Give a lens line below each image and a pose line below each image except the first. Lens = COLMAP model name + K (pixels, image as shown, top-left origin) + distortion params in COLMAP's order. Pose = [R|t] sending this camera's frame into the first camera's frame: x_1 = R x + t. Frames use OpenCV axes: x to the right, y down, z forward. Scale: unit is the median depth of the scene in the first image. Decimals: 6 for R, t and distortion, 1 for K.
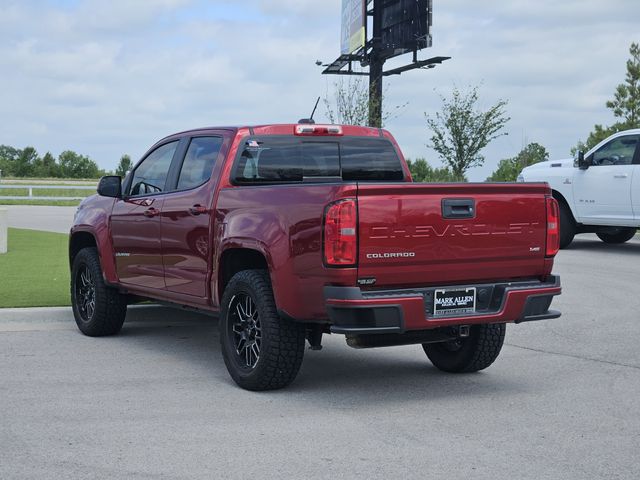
lens RADIAL K [[1100.6, 0, 319.4], [0, 1100.6, 272.0], [0, 0, 1]] dist [-0.000720, 0.118702]
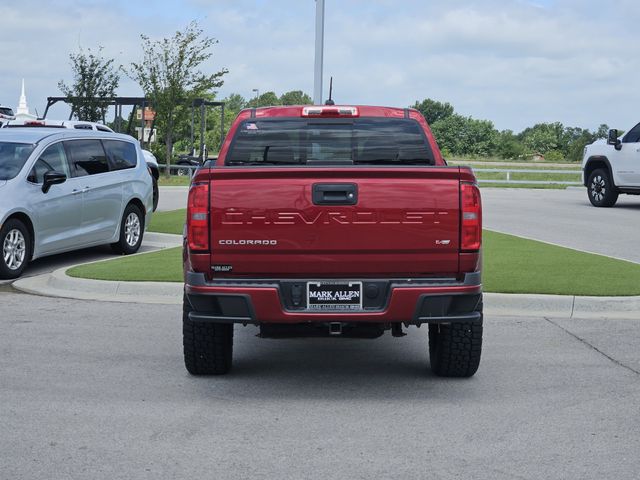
lens RADIAL K [[1085.6, 0, 320.0], [0, 1085.6, 240.0], [0, 0, 1]] dist [-0.344138, 0.026214]
pose [[0.875882, 0.036187, -0.481166, 0.541730], [-0.042478, 0.999095, -0.002187, -0.016948], [0.480651, 0.022354, 0.876627, 0.201217]]
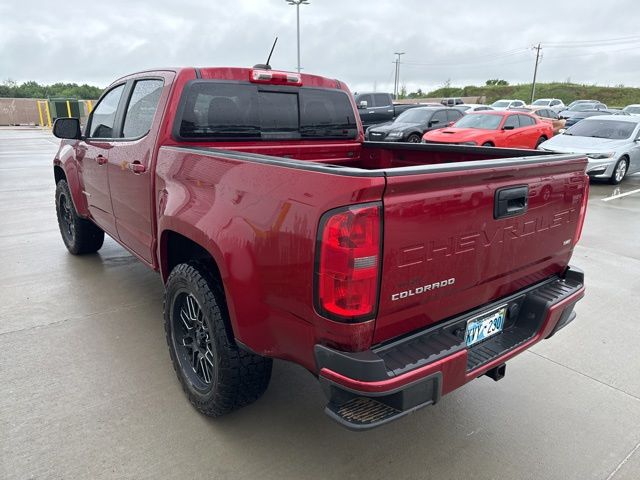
lens RADIAL K [[445.3, 0, 320.0], [0, 445.3, 240.0], [0, 0, 1]] dist [0.000110, 0.000263]
pose [[0.987807, -0.011637, 0.155246, -0.028626], [-0.019004, 0.980731, 0.194436, -0.084130], [-0.154517, -0.195016, 0.968552, 0.739094]]
